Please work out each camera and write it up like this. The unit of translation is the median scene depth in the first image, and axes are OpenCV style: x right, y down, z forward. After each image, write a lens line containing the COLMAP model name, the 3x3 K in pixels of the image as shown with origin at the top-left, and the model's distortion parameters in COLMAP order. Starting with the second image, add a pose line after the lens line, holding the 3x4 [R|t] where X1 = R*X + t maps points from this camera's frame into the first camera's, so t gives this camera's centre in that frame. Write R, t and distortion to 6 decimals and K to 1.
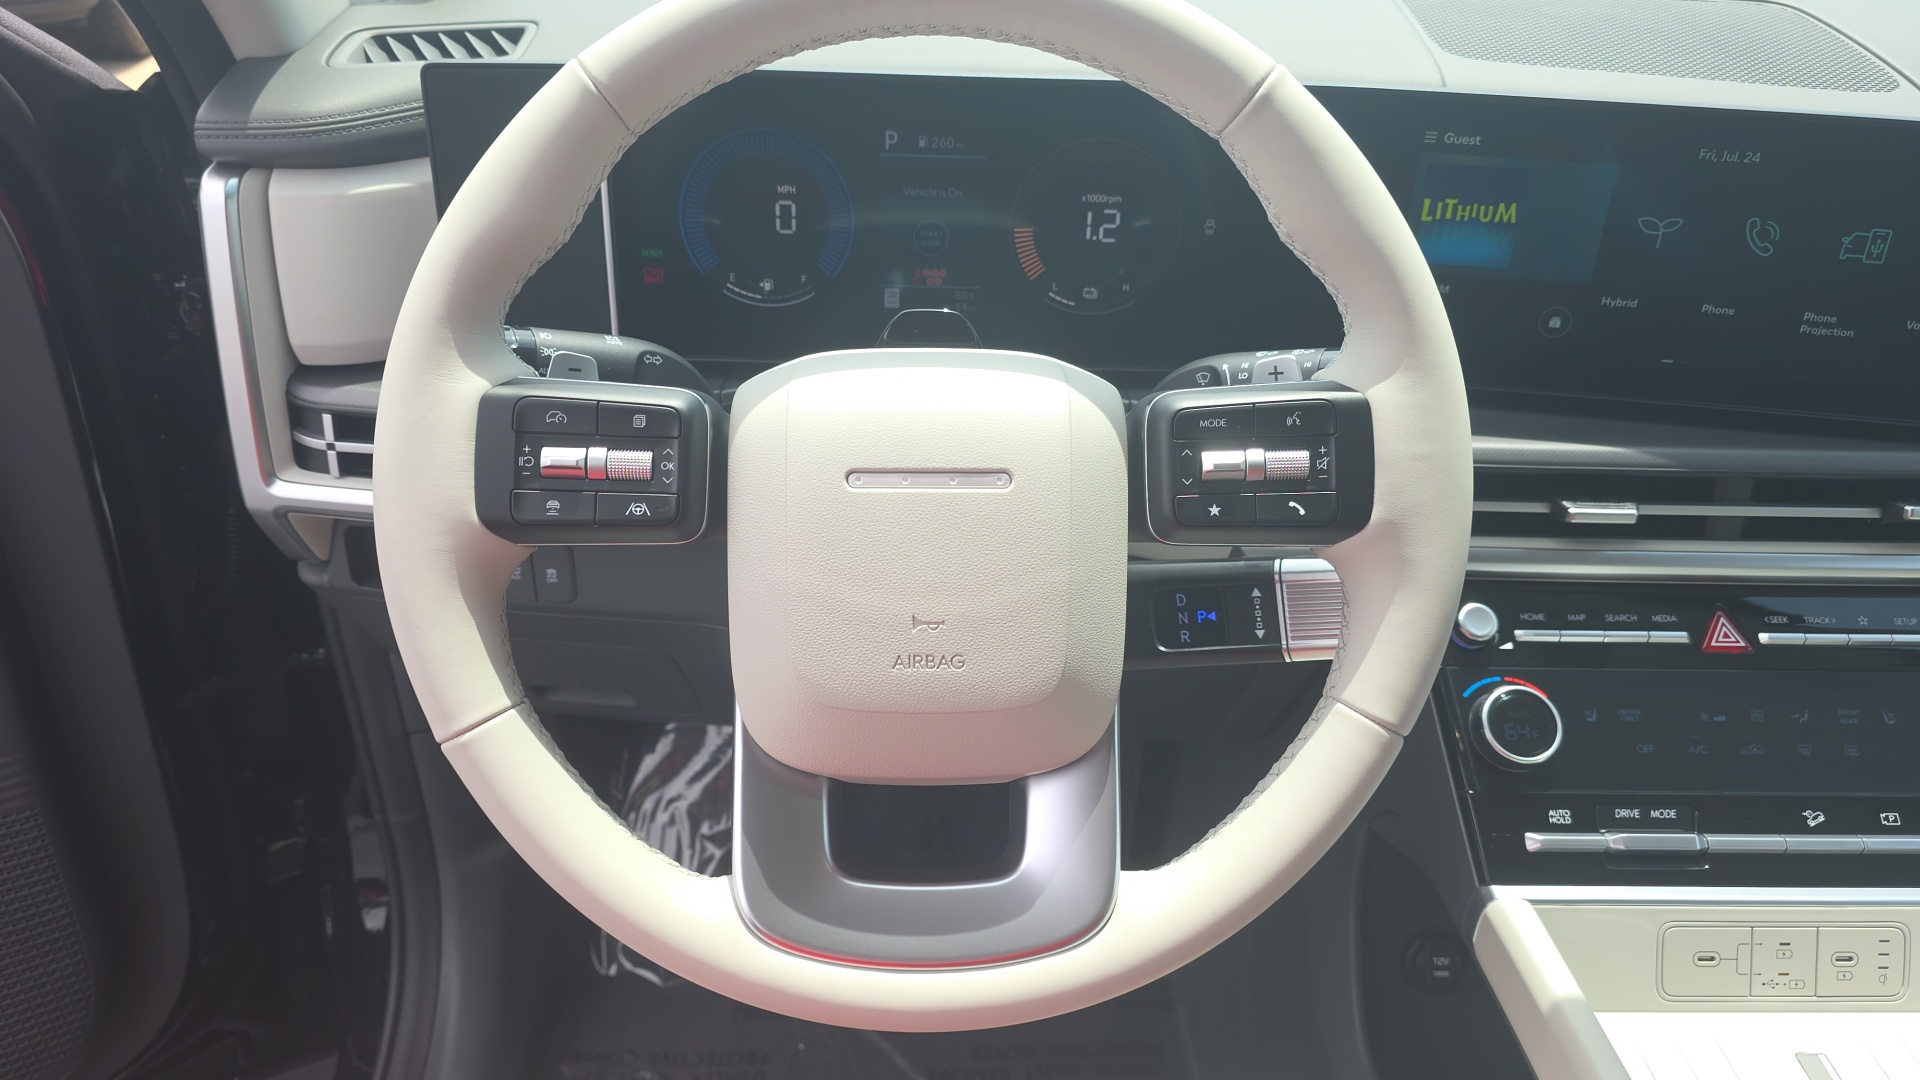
lens RADIAL K [[1296.3, 0, 953.0], [0, 1296.3, 542.0], [0, 0, 1]] dist [0.043234, -0.049278]
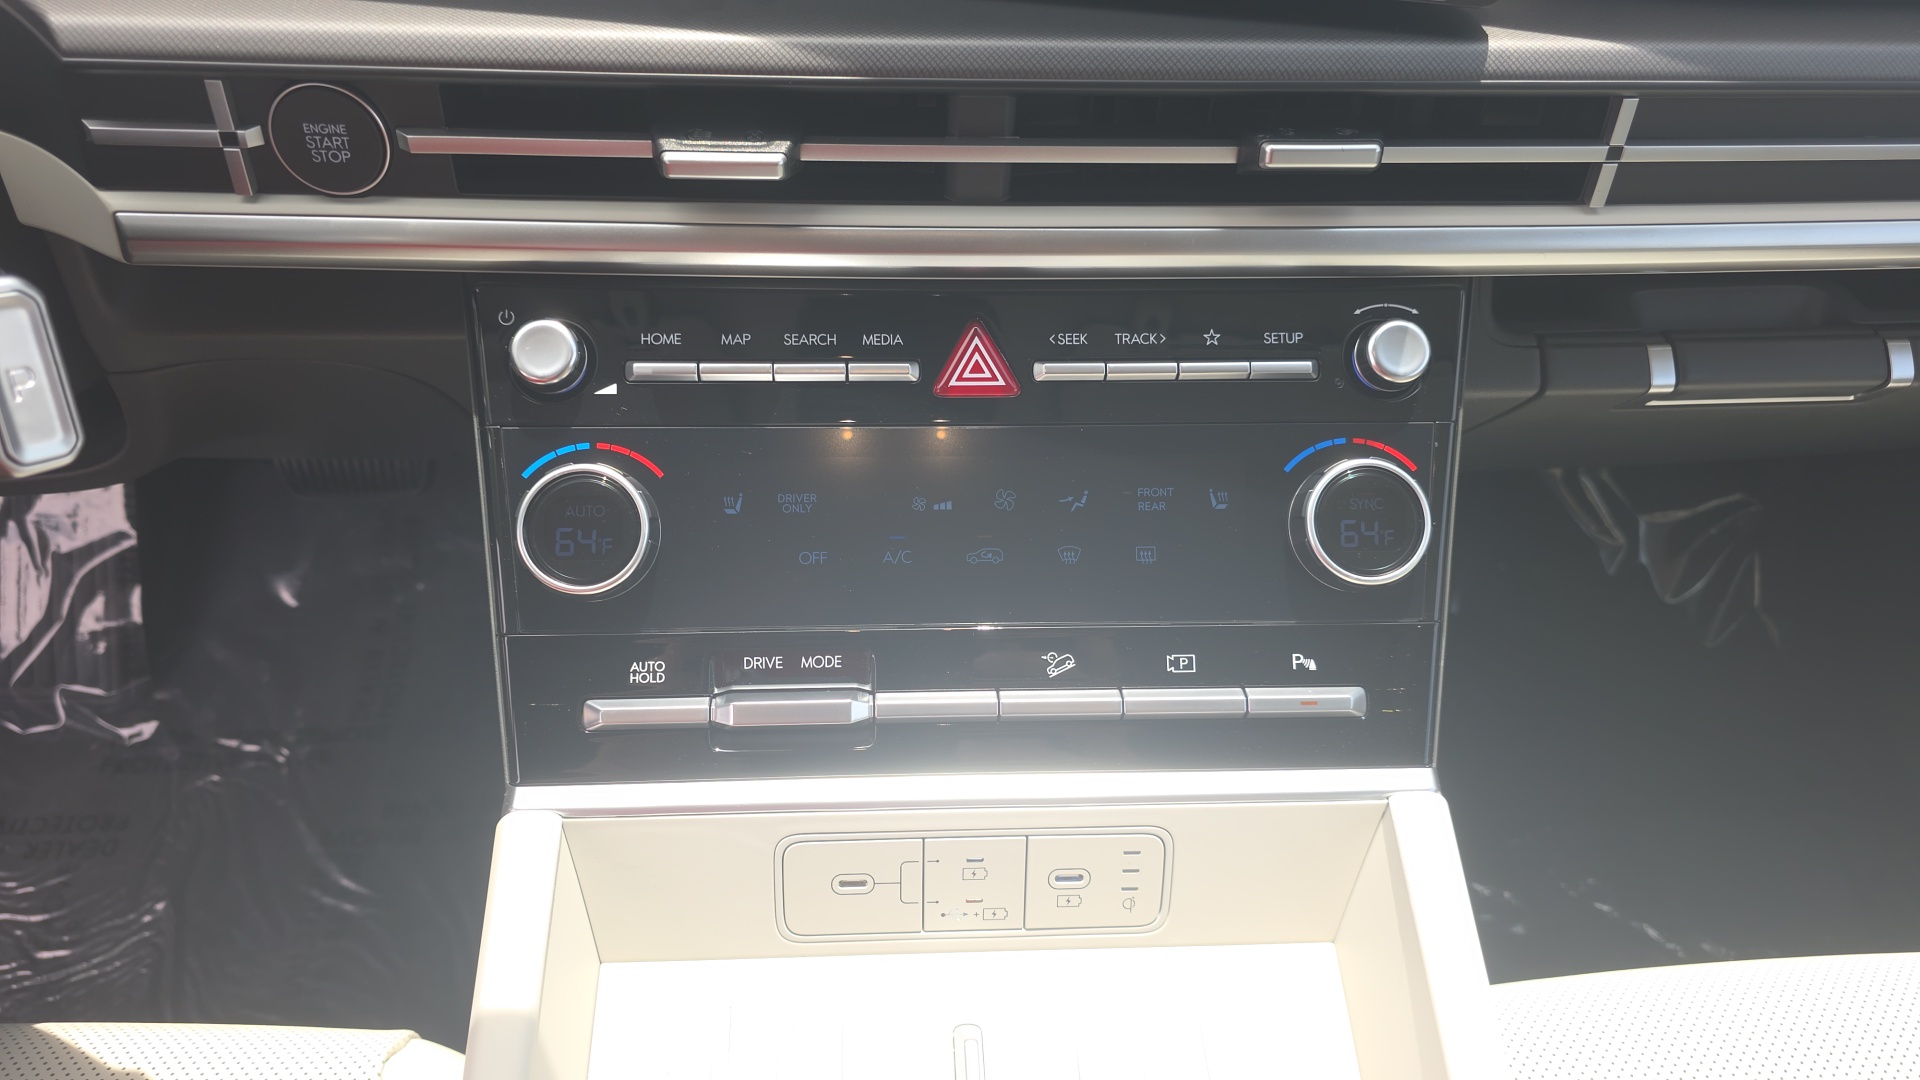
lens RADIAL K [[1296.3, 0, 941.8], [0, 1296.3, 533.3], [0, 0, 1]] dist [0.043234, -0.049278]
pose [[0.999331, -0.015290, 0.033218, 0.569936], [0.004743, 0.954913, 0.296848, -0.035080], [-0.036259, -0.296492, 0.954347, 0.414827]]
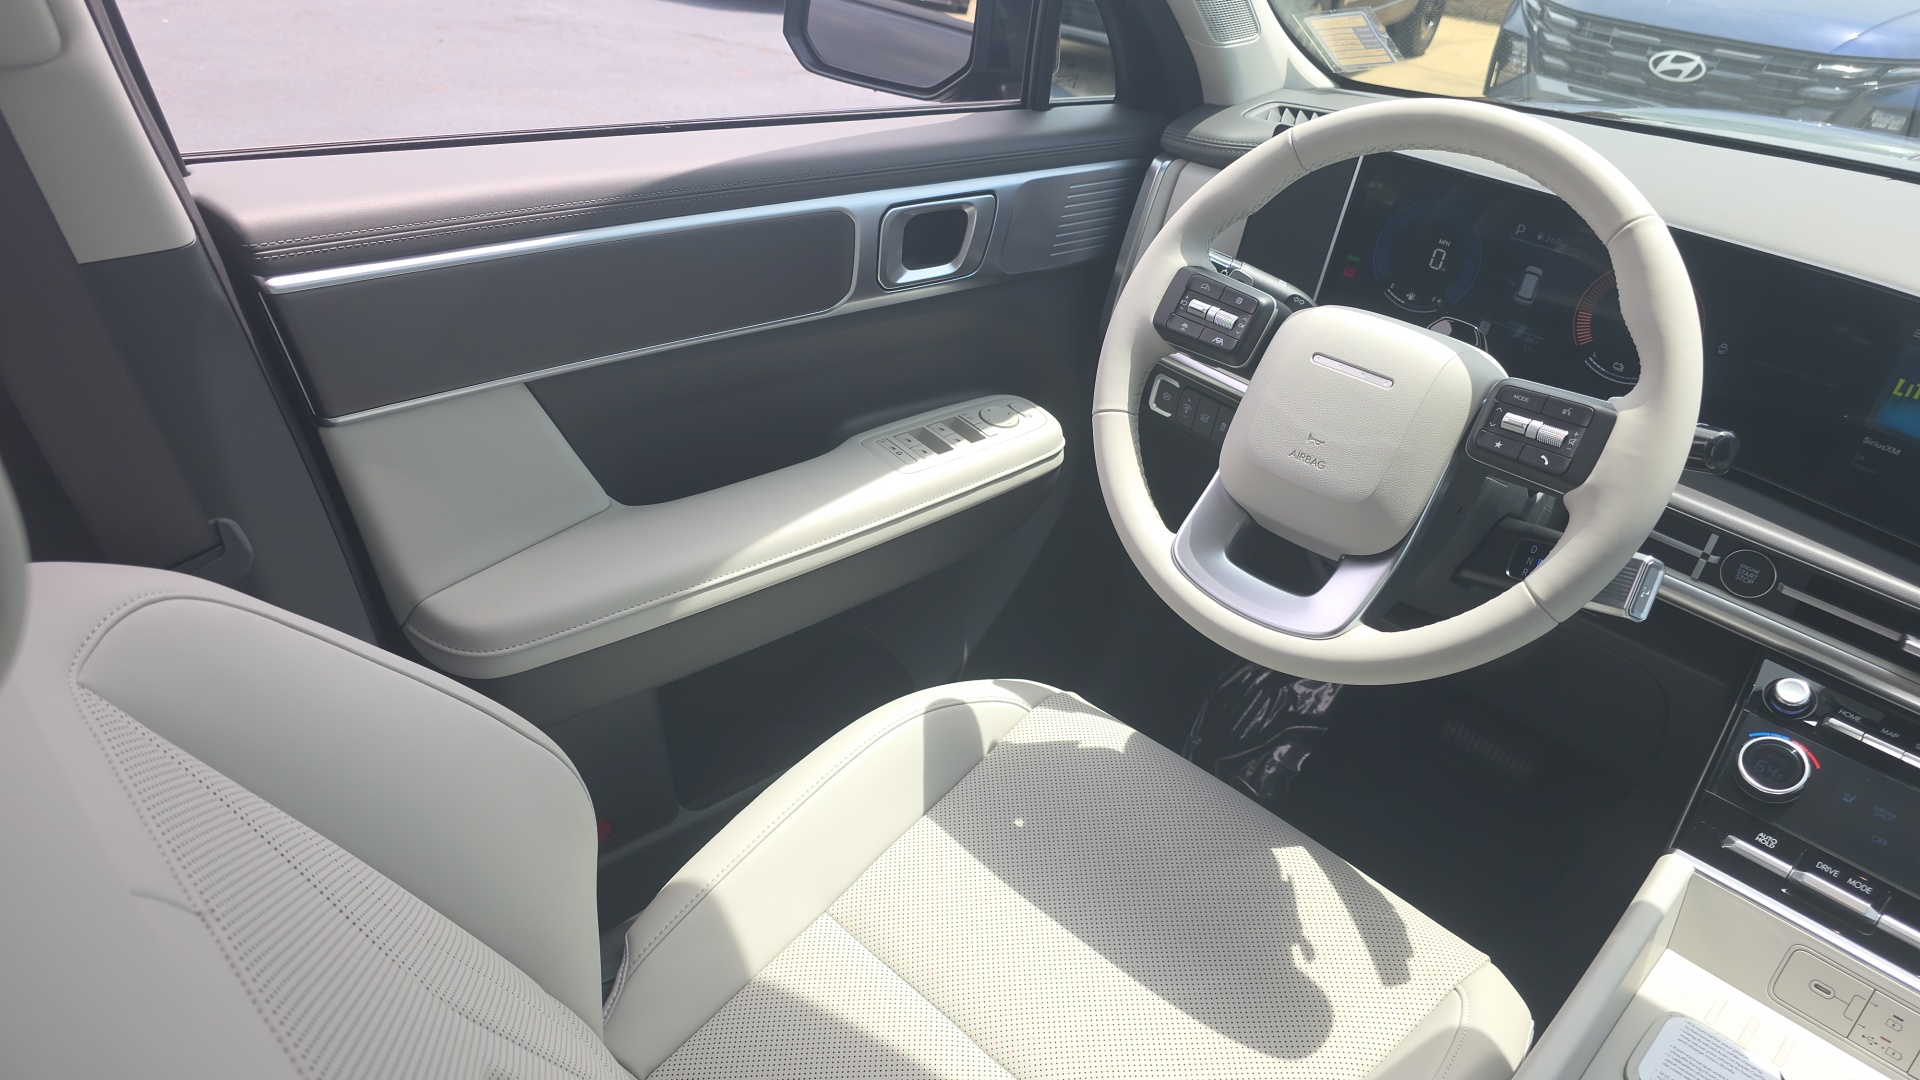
lens RADIAL K [[1296.3, 0, 923.3], [0, 1296.3, 511.4], [0, 0, 1]] dist [0.043234, -0.049278]
pose [[0.683143, 0.387209, -0.619180, 0.555173], [-0.438323, 0.895561, 0.076443, 0.180658], [0.584113, 0.219179, 0.781519, -0.547526]]
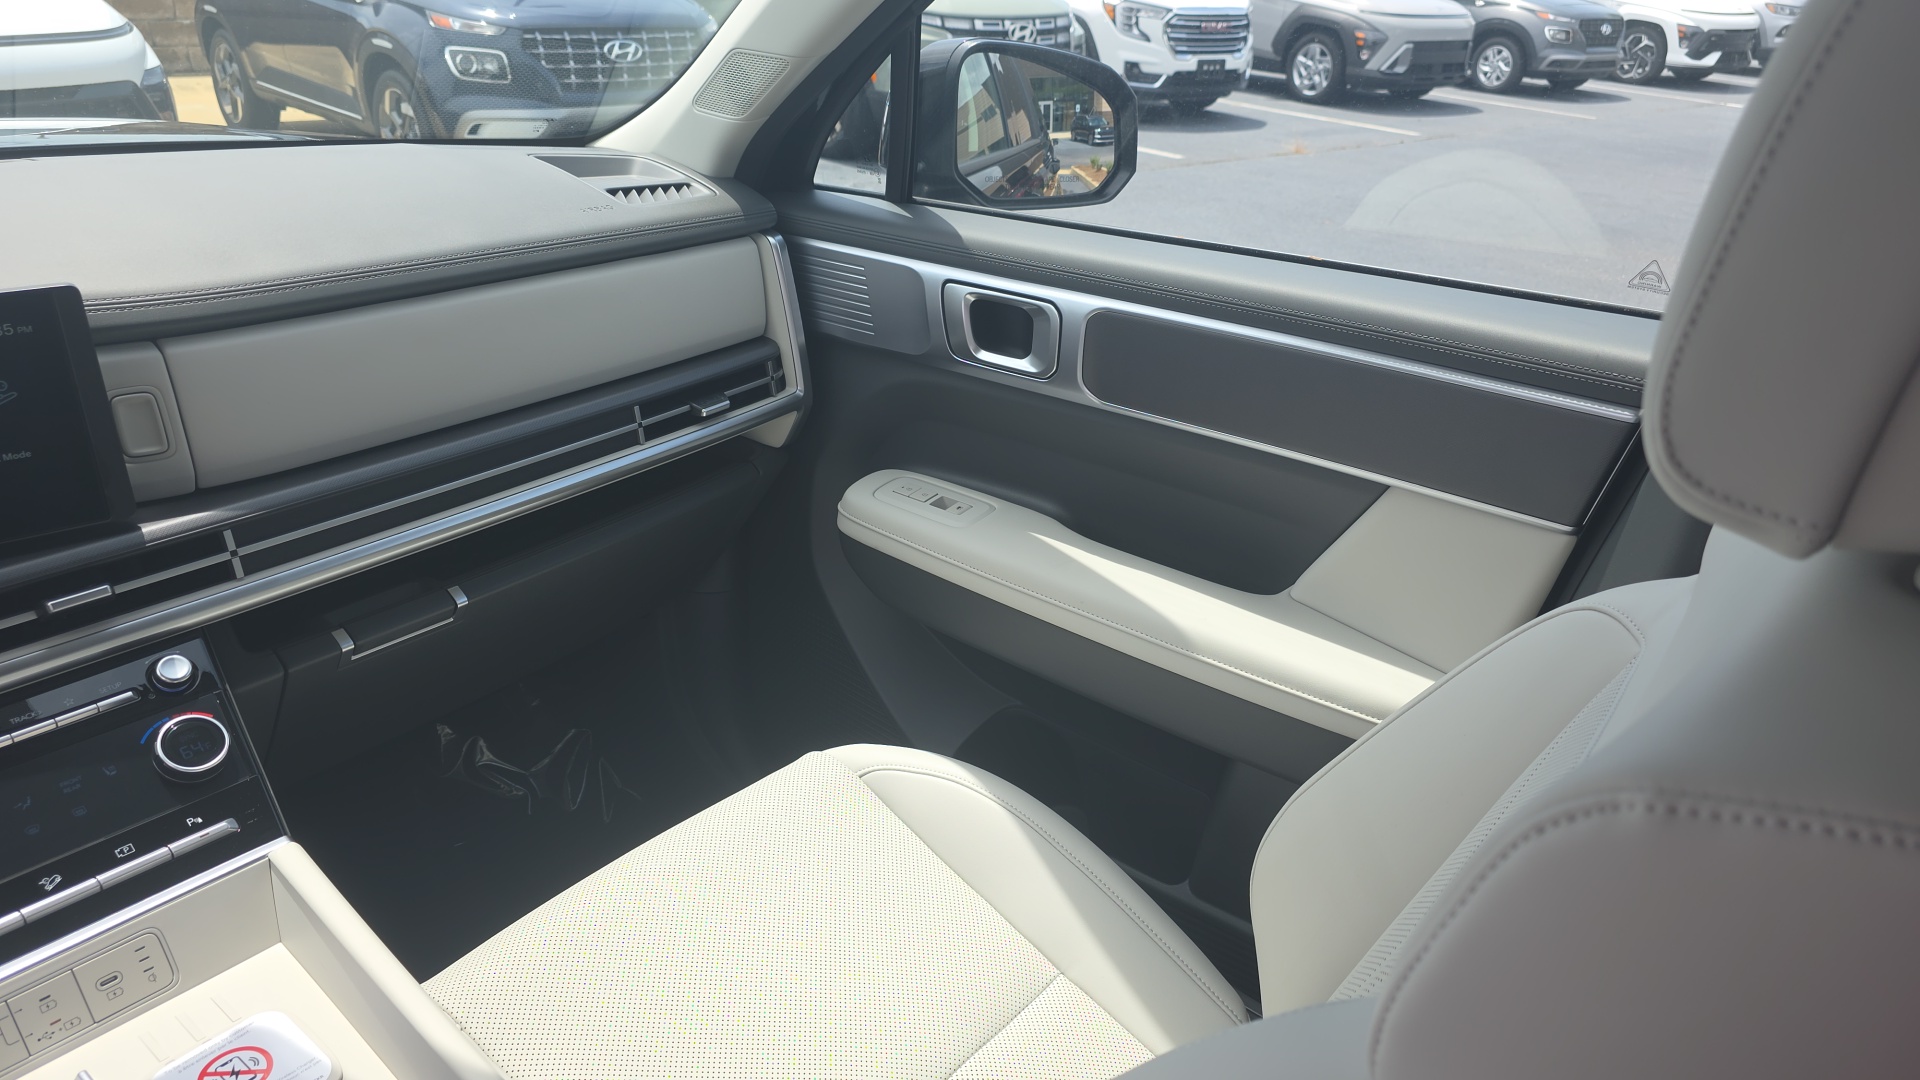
lens RADIAL K [[1296.3, 0, 986.7], [0, 1296.3, 516.0], [0, 0, 1]] dist [0.043234, -0.049278]
pose [[0.626146, -0.305286, 0.717455, 0.435886], [0.370227, 0.926223, 0.071010, 0.132273], [-0.686202, 0.221159, 0.692976, -0.435423]]
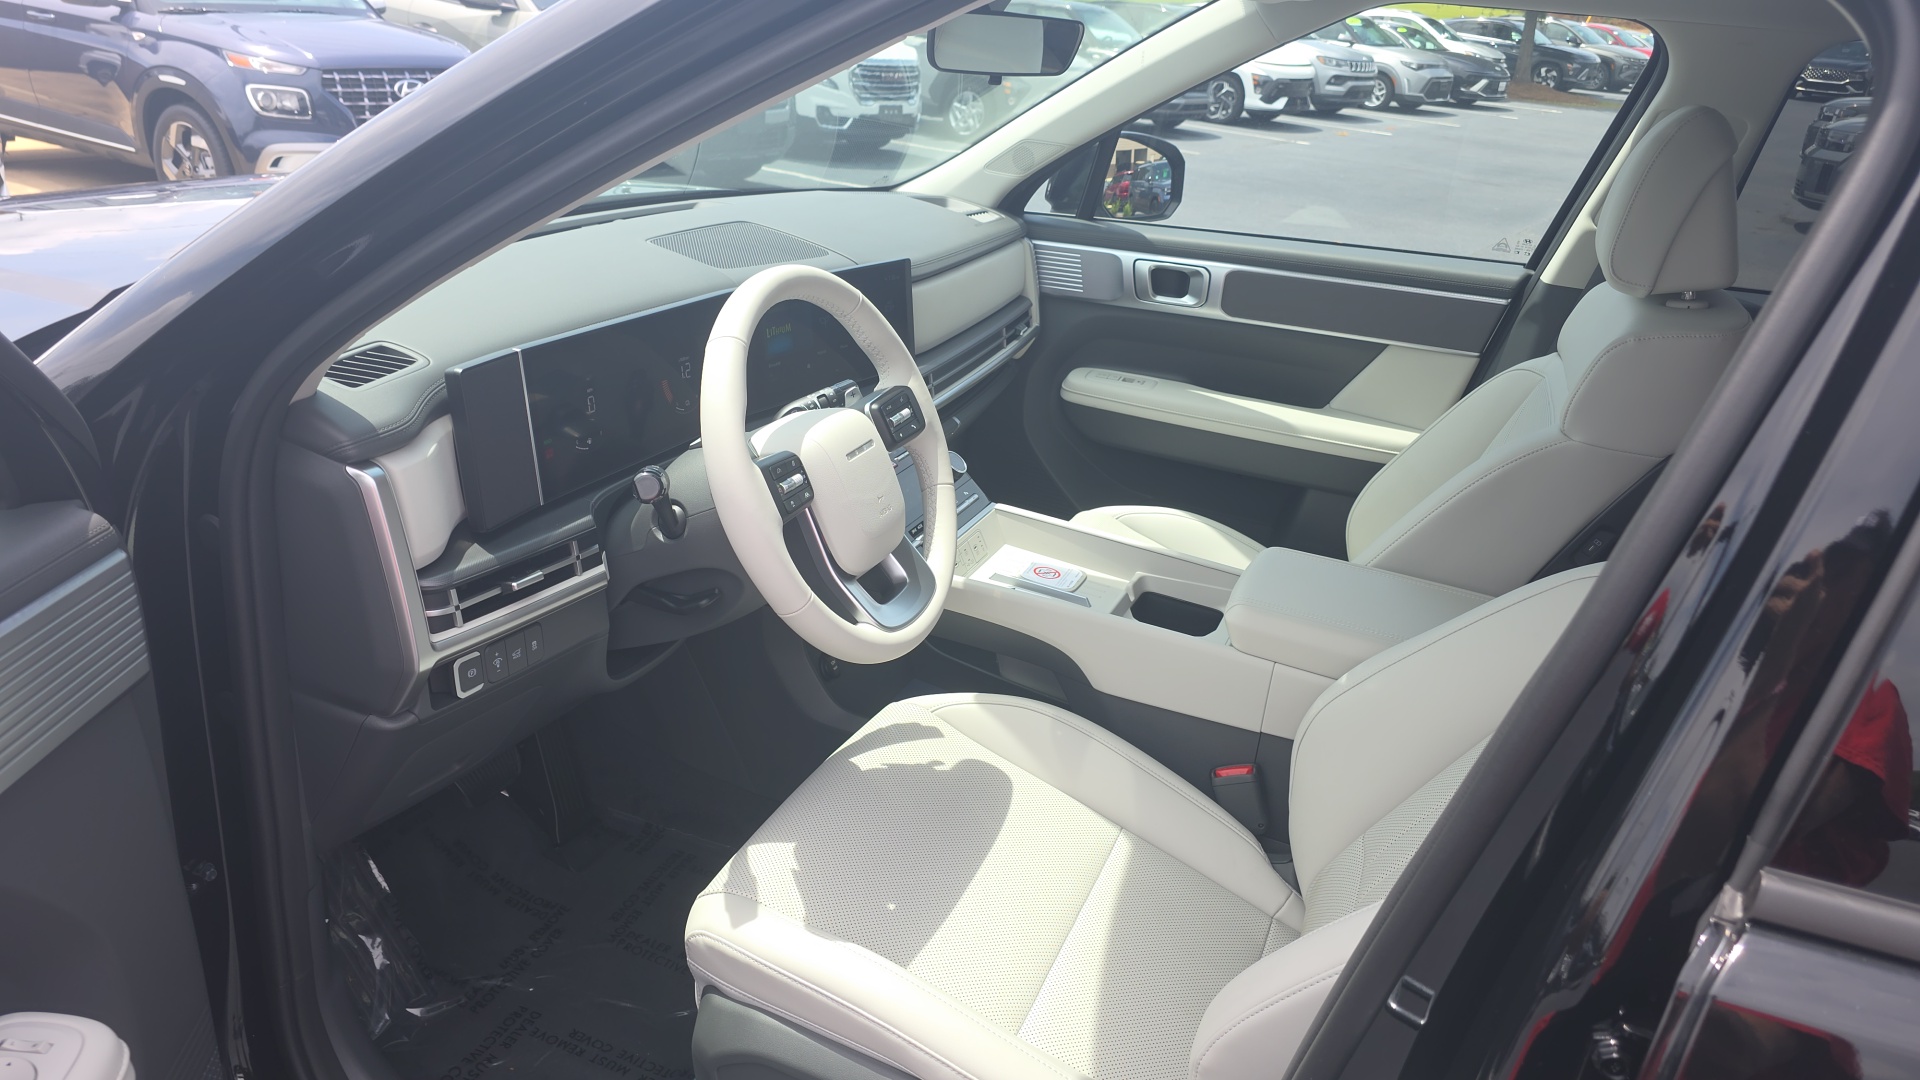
lens RADIAL K [[1296.3, 0, 897.6], [0, 1296.3, 512.6], [0, 0, 1]] dist [0.043234, -0.049278]
pose [[0.434092, -0.319398, 0.842348, -1.624400], [0.400501, 0.905977, 0.137132, -0.188803], [-0.806947, 0.277833, 0.521196, -0.319855]]
